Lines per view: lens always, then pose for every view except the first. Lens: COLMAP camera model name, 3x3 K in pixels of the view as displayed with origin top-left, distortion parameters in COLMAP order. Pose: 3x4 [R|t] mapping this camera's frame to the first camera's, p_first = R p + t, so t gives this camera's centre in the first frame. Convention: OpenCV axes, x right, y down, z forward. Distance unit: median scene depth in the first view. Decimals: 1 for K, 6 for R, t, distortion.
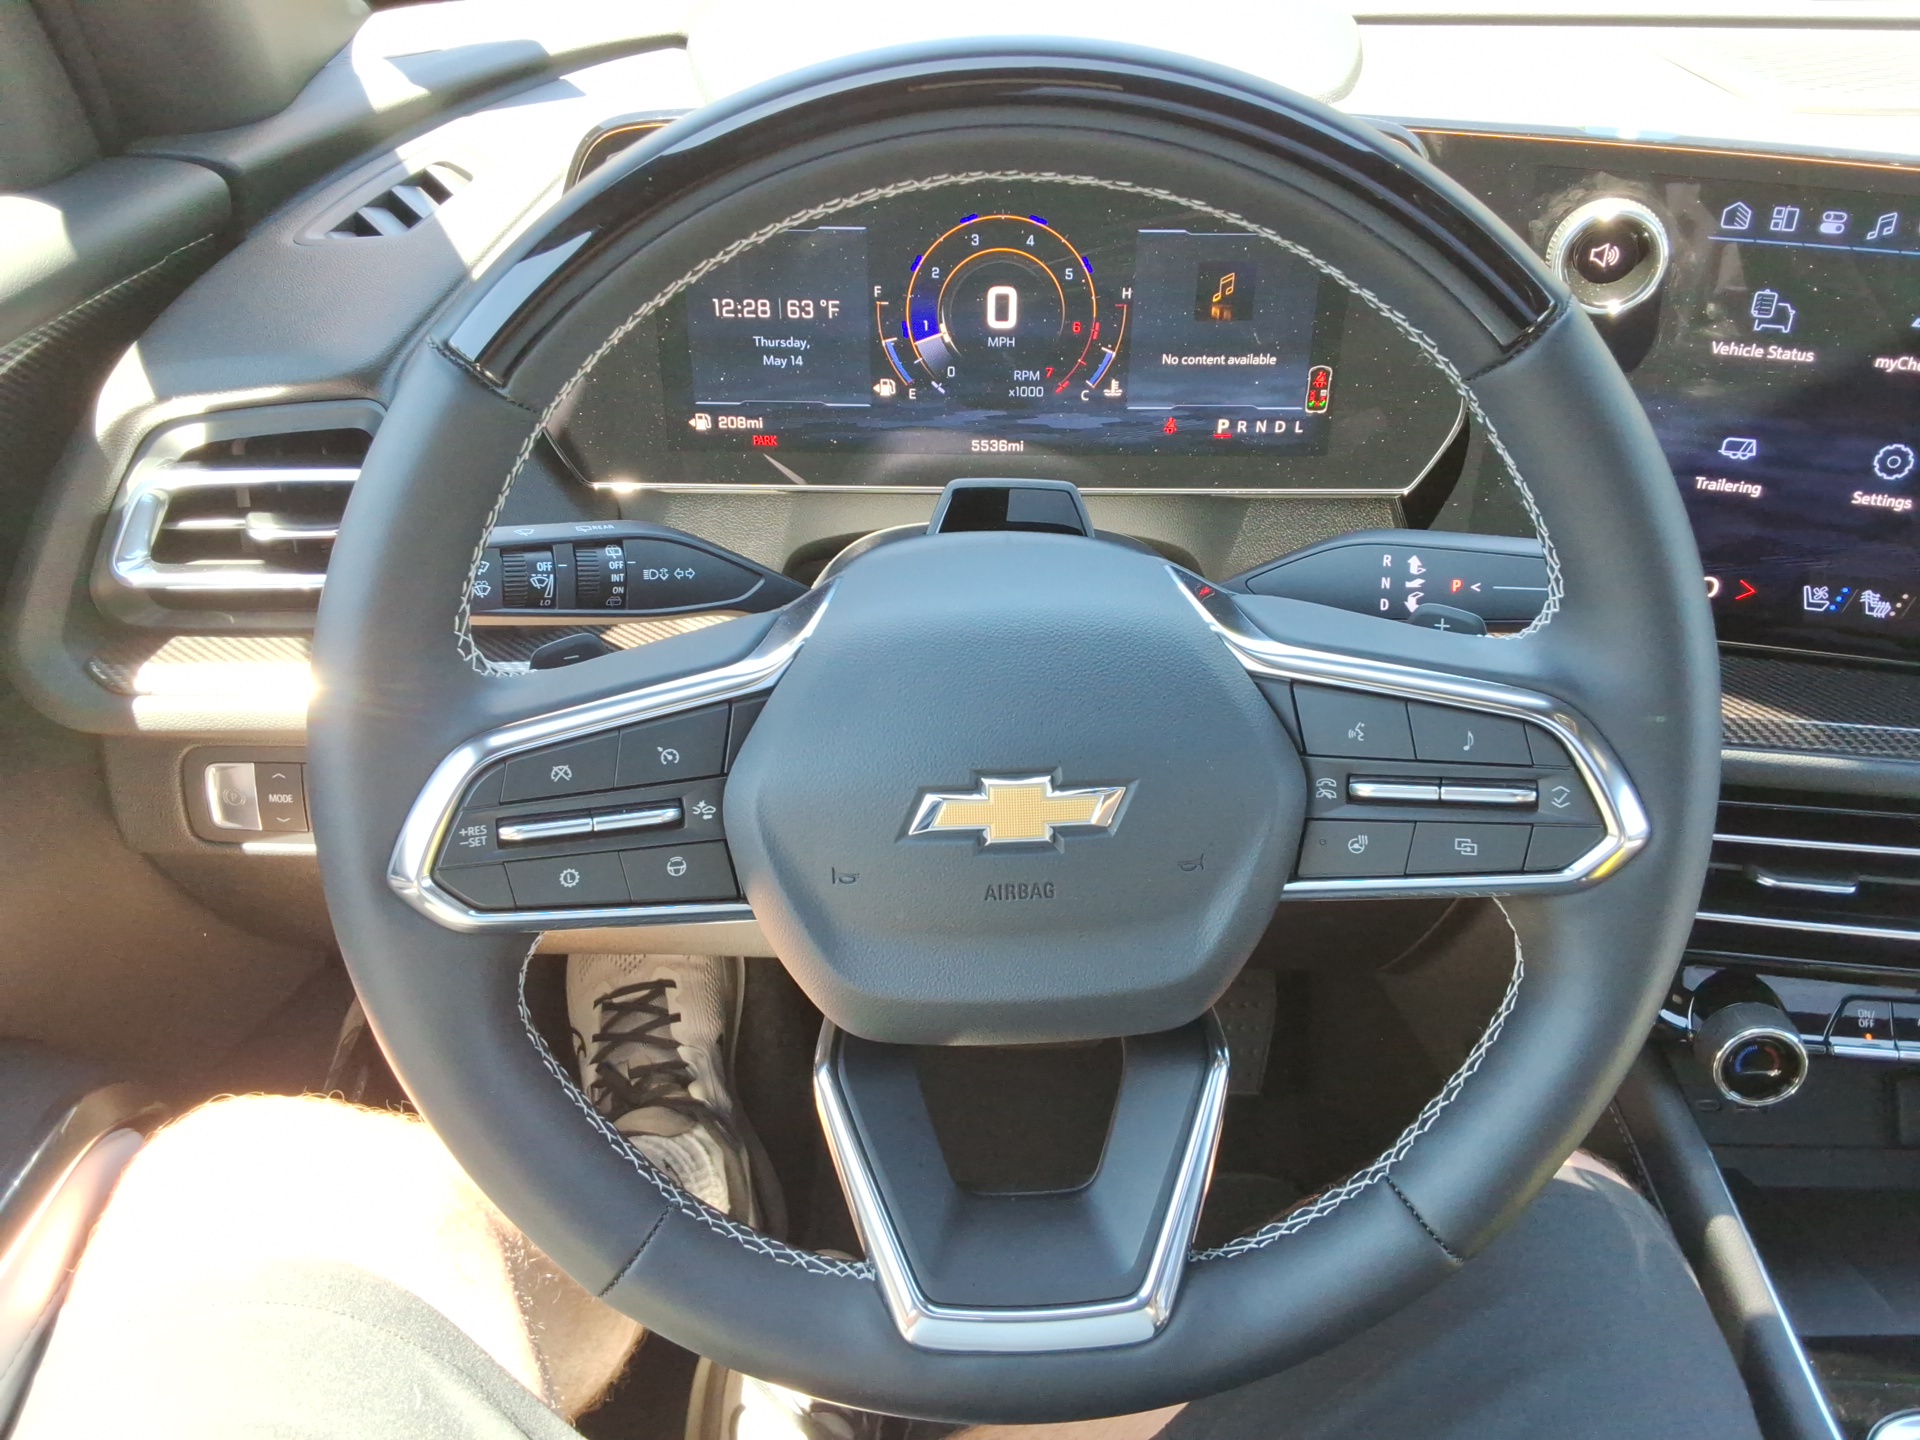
lens RADIAL K [[1539.5, 0, 965.5], [0, 1539.5, 702.5], [0, 0, 1]] dist [0.138693, -0.216407]
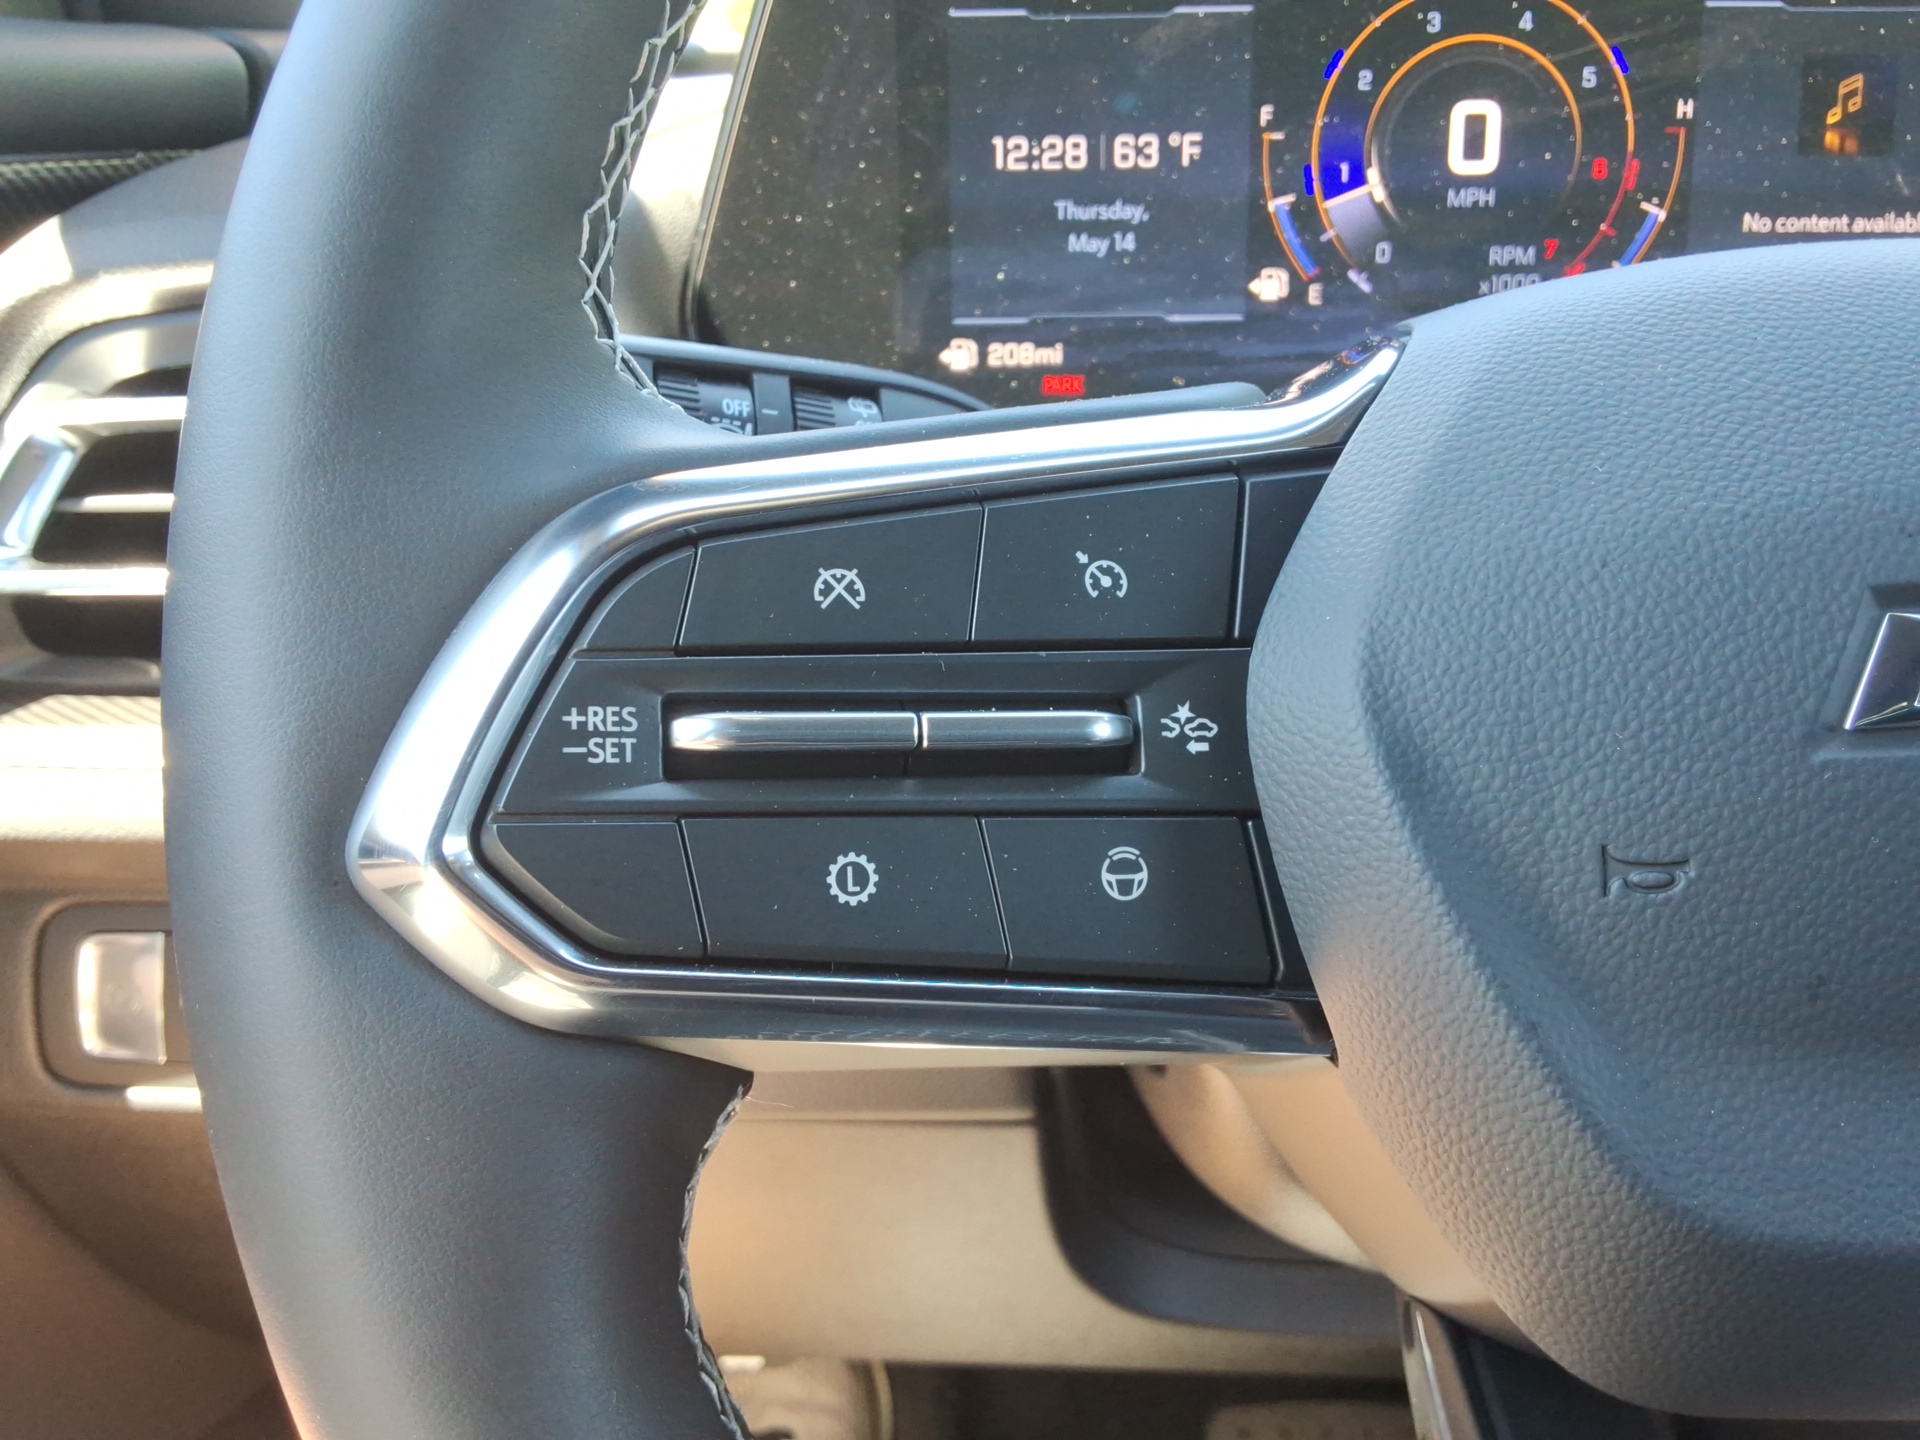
lens RADIAL K [[1558.0, 0, 965.4], [0, 1558.0, 709.1], [0, 0, 1]] dist [0.132502, -0.224756]
pose [[0.999450, -0.013534, -0.030260, -0.155607], [0.004595, 0.960610, -0.277863, 0.125485], [0.032829, 0.277571, 0.960144, 0.461875]]
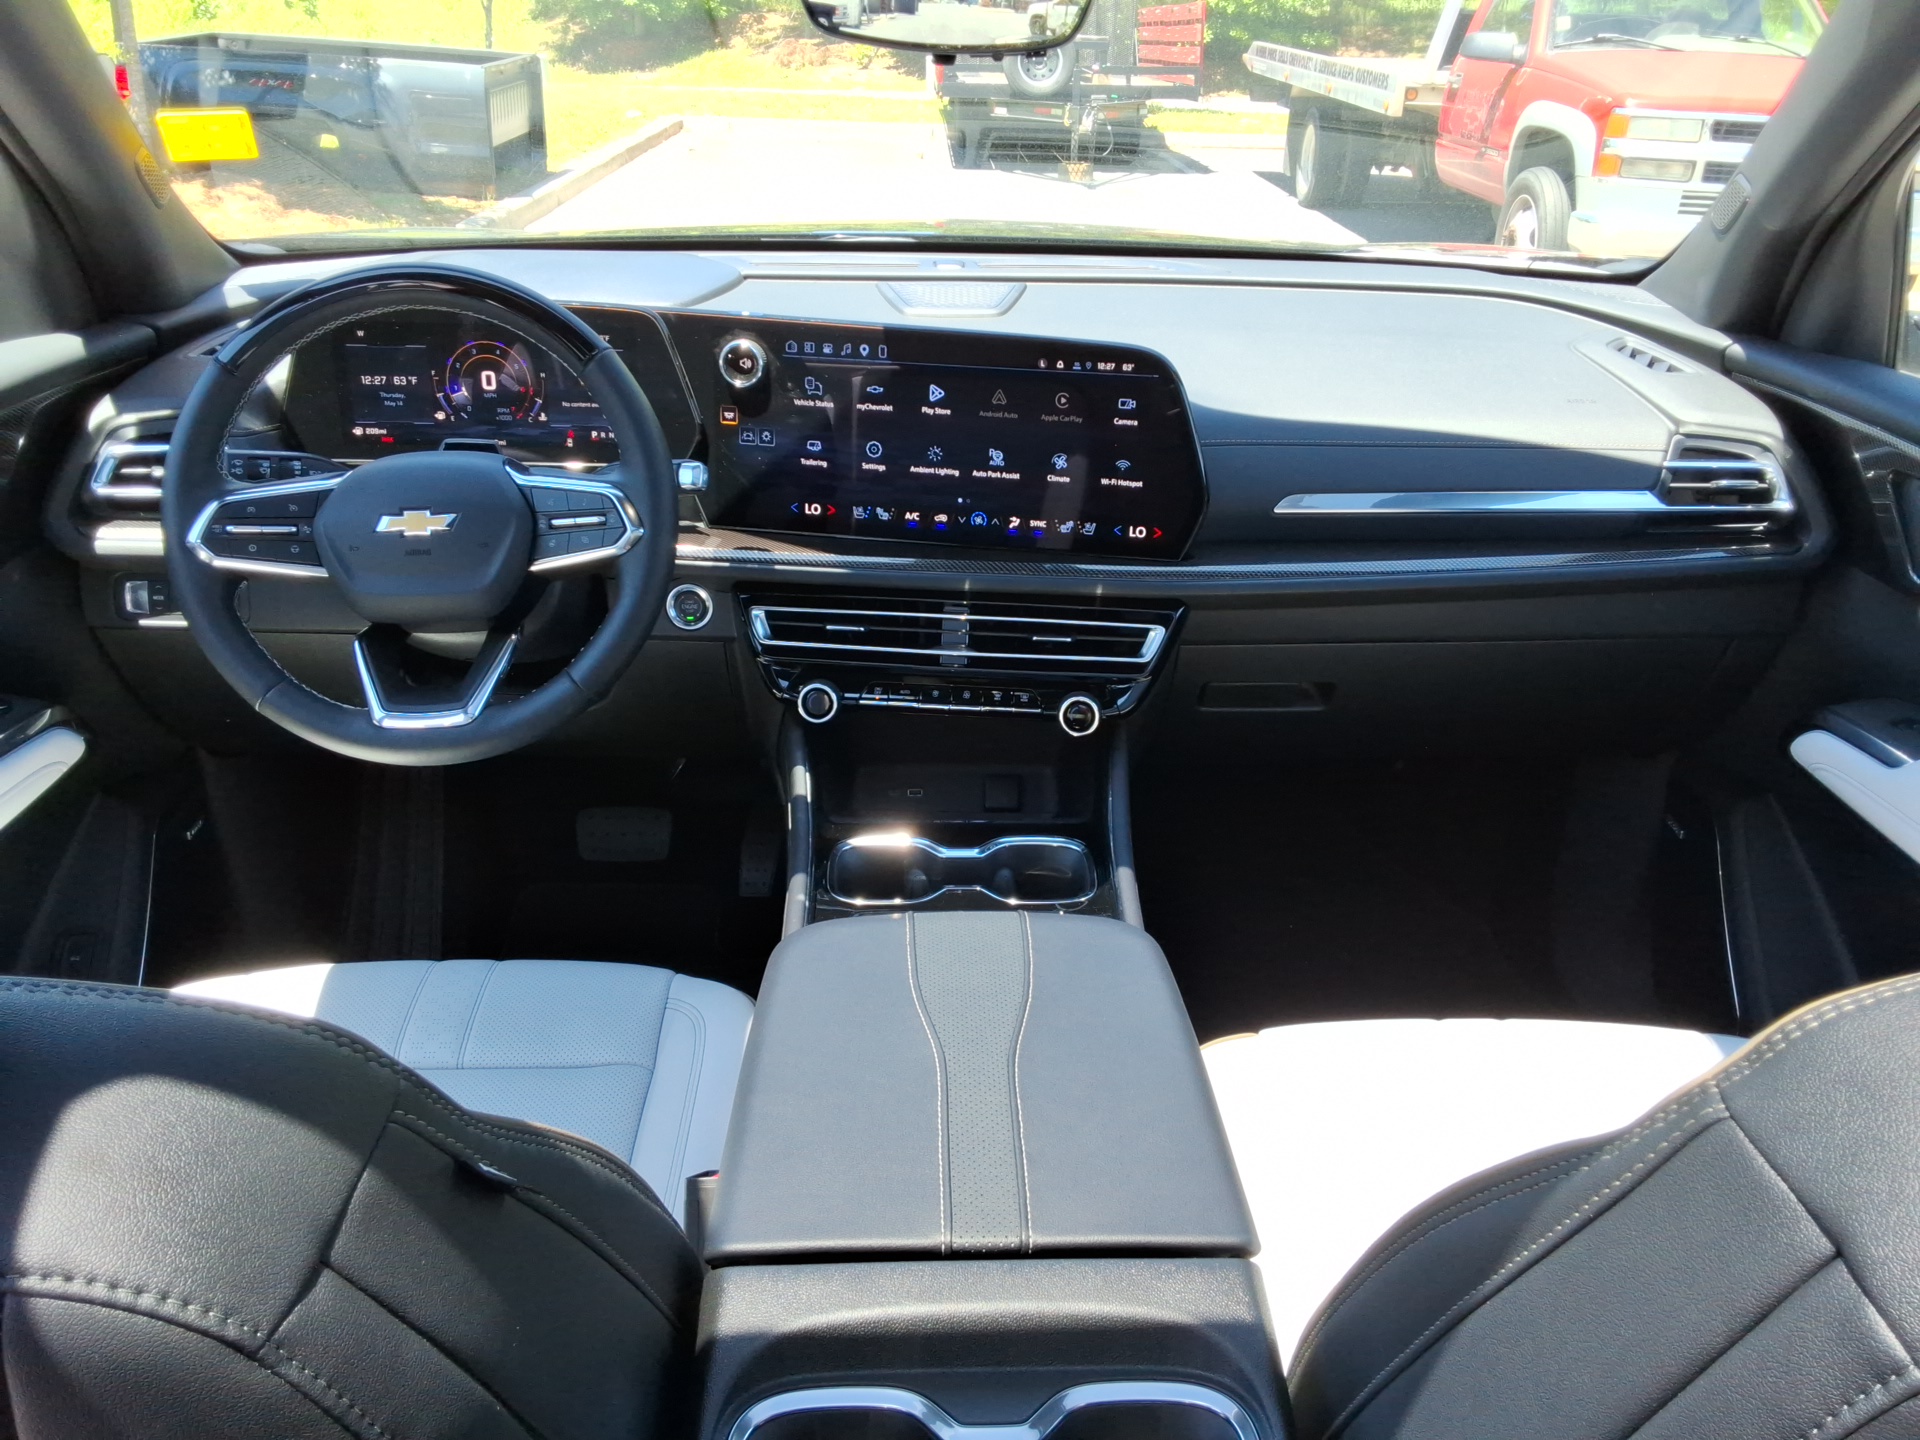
lens RADIAL K [[1539.5, 0, 965.5], [0, 1539.5, 702.5], [0, 0, 1]] dist [0.138693, -0.216407]
pose [[0.999749, -0.004714, 0.021884, 0.676778], [0.008363, 0.985440, -0.169815, 0.617699], [-0.020765, 0.169955, 0.985233, -1.225104]]
